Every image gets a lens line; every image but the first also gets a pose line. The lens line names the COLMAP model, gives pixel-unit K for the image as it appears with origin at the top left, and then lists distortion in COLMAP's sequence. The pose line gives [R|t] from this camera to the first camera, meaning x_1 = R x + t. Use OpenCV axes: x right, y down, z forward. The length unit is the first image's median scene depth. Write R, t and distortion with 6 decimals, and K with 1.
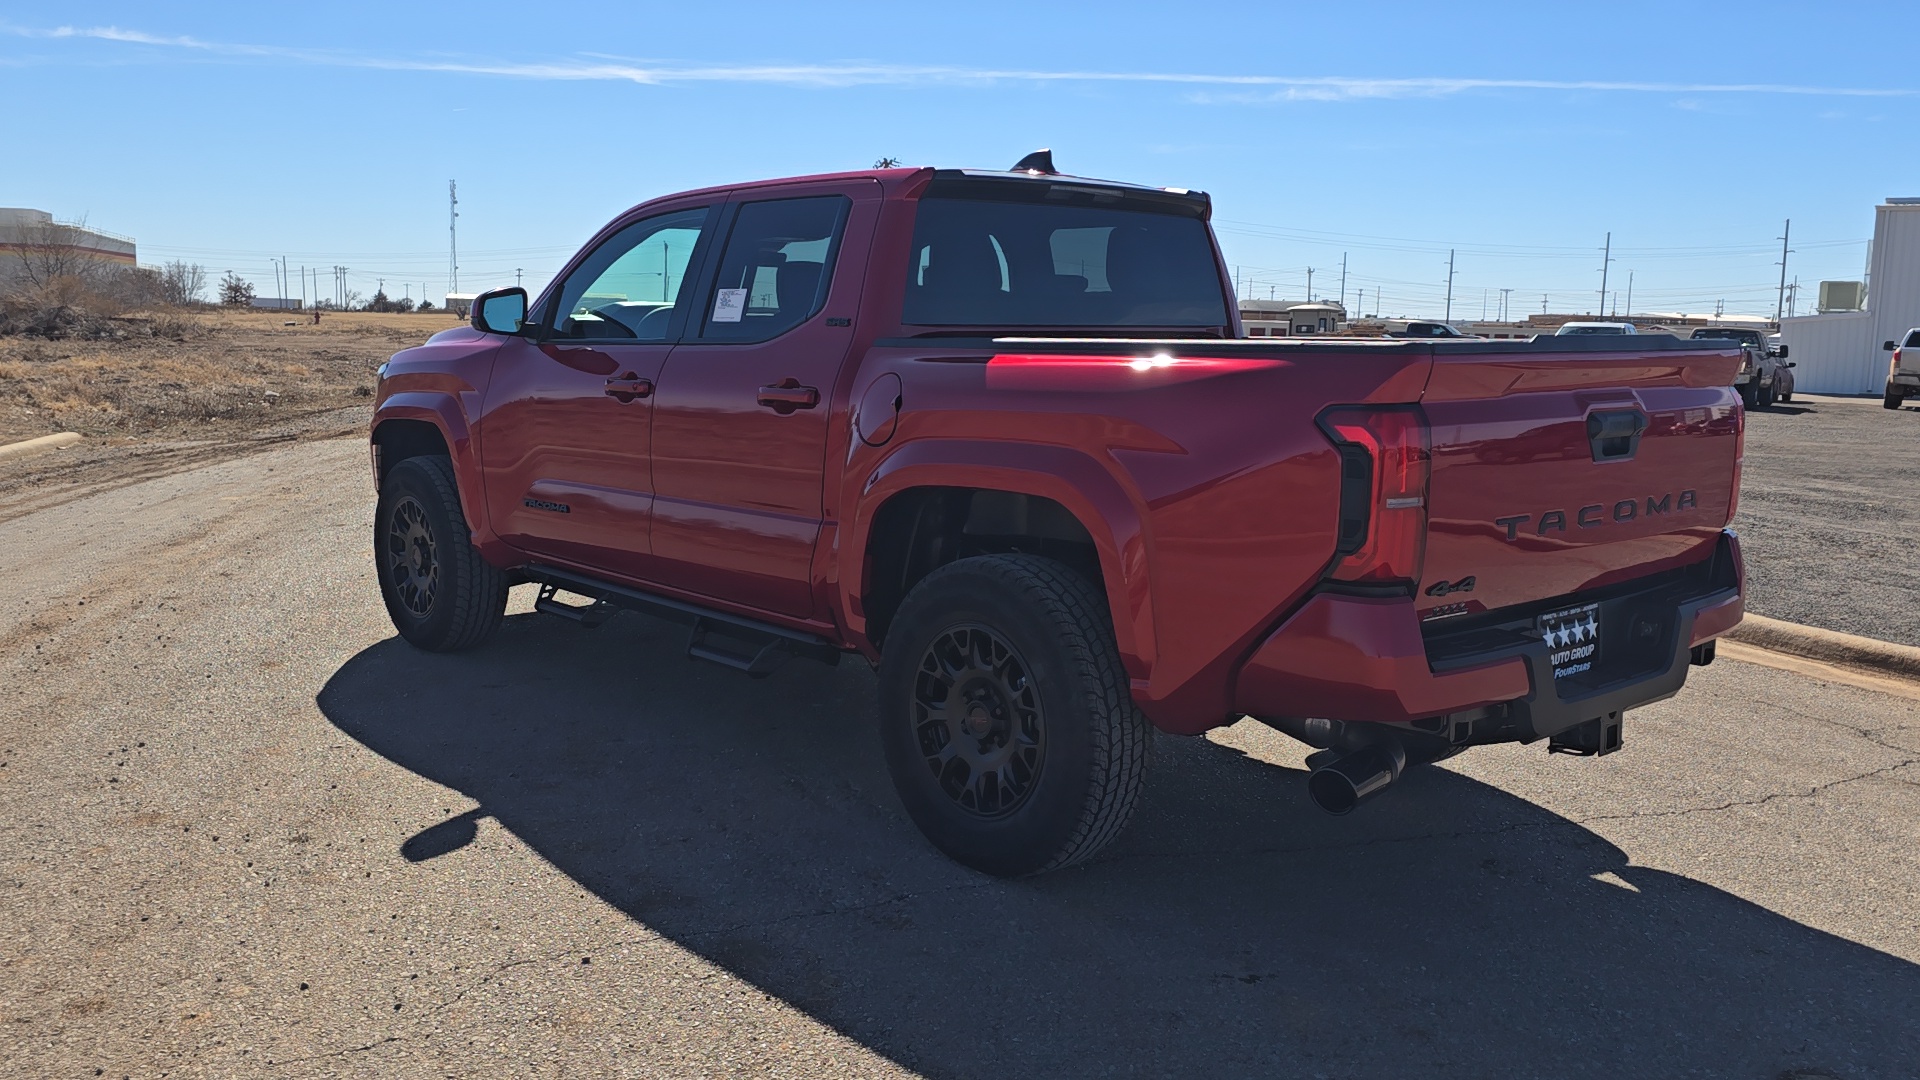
lens RADIAL K [[1596.4, 0, 964.1], [0, 1596.4, 552.4], [0, 0, 1]] dist [0.009085, -0.001411]
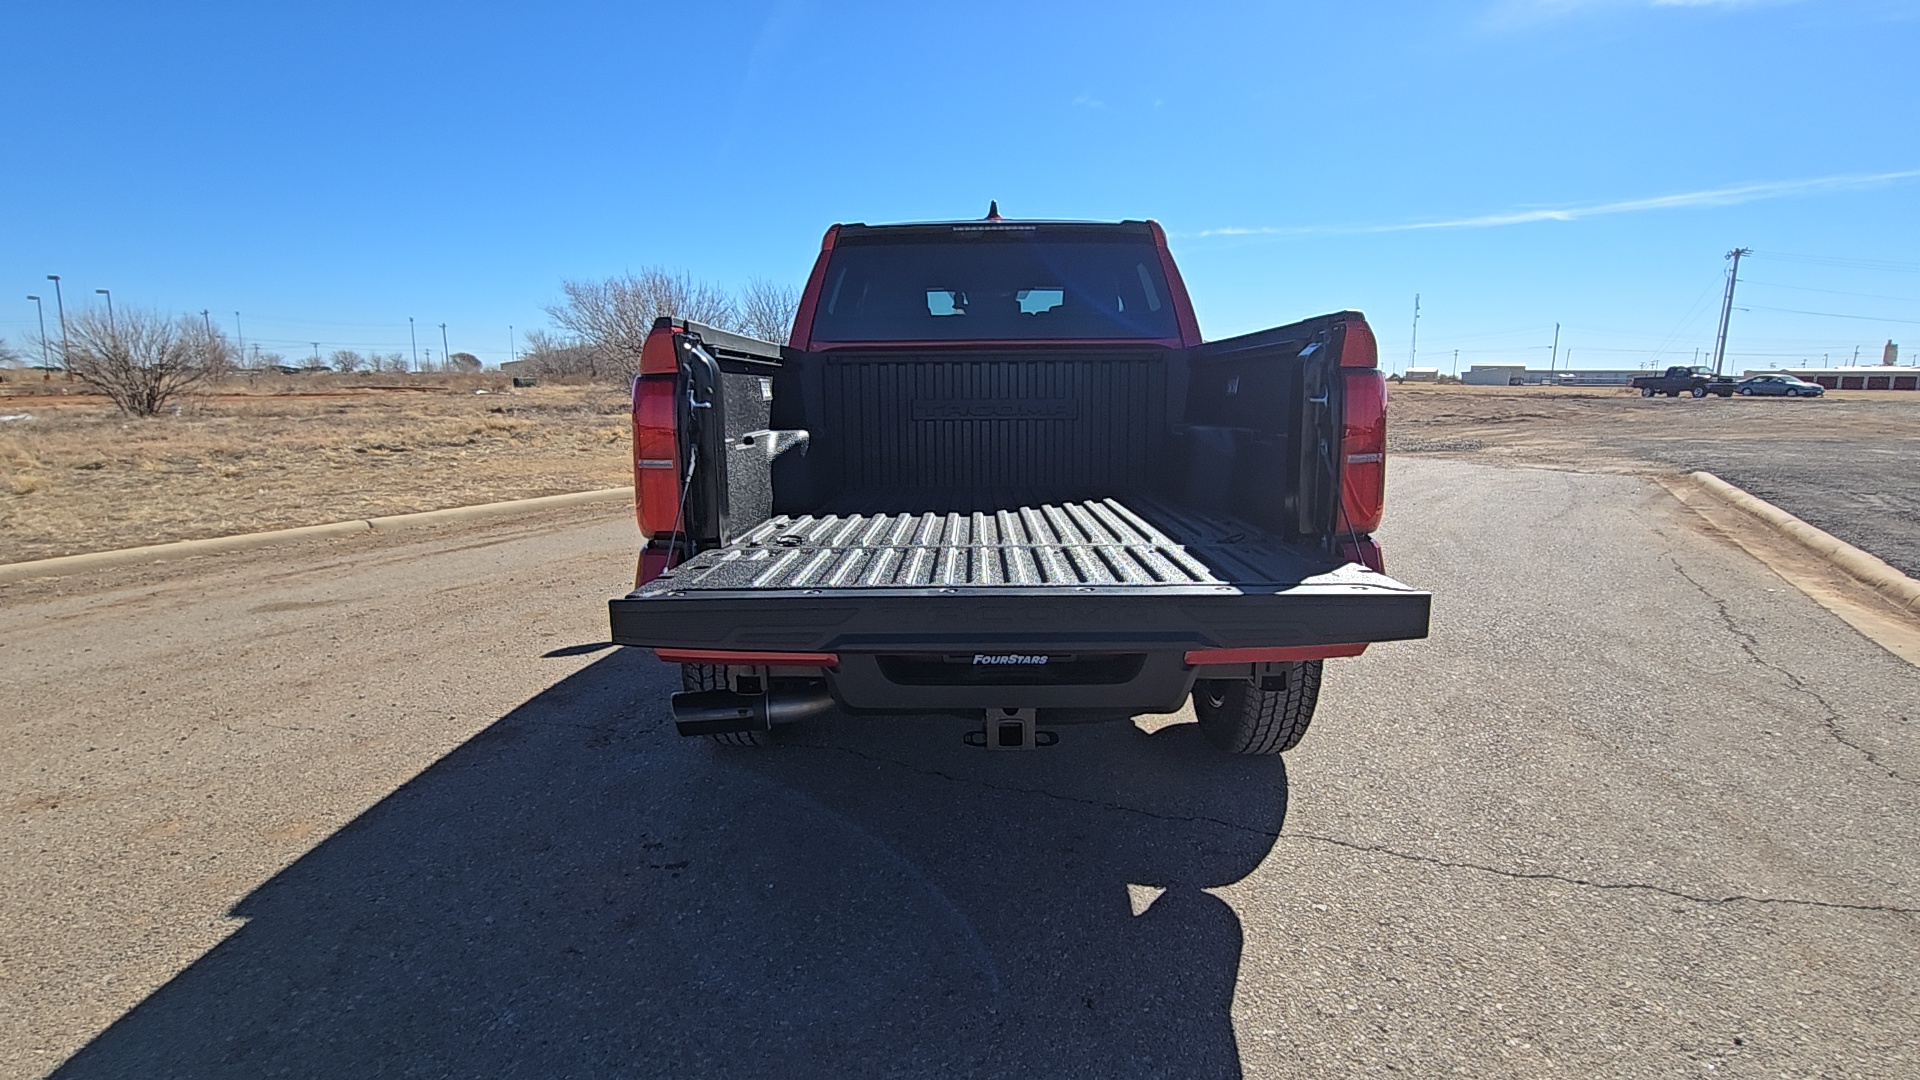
lens RADIAL K [[923.6, 0, 963.8], [0, 923.6, 592.3], [0, 0, 1]] dist [0.000538, -0.000222]
pose [[0.742443, 0.133844, -0.656402, 0.627248], [-0.084822, 0.990734, 0.106075, -0.021760], [0.664517, -0.023077, 0.746916, 0.483880]]
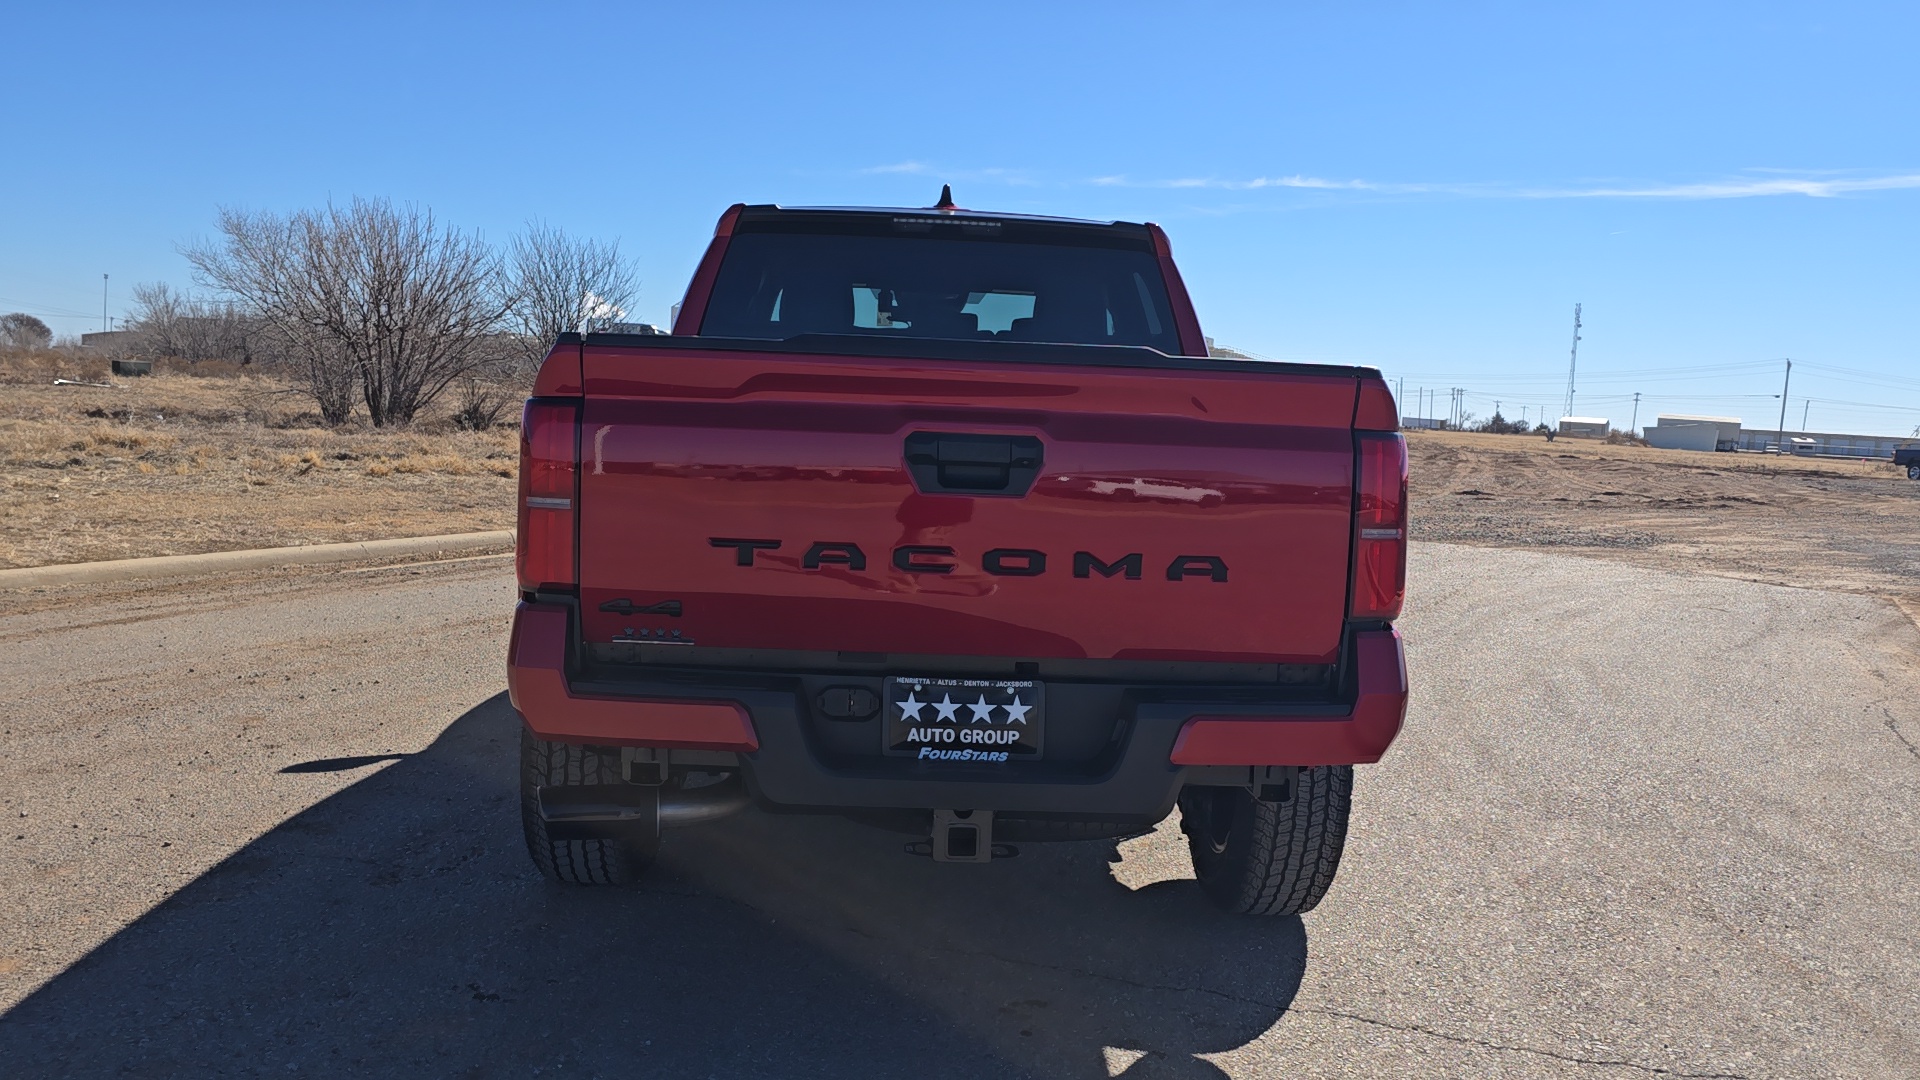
lens RADIAL K [[1596.4, 0, 950.9], [0, 1596.4, 546.0], [0, 0, 1]] dist [0.009085, -0.001411]
pose [[0.782049, 0.078114, -0.618302, 0.752330], [-0.126641, 0.991333, -0.034939, -0.002507], [0.610214, 0.105627, 0.785163, 0.299364]]
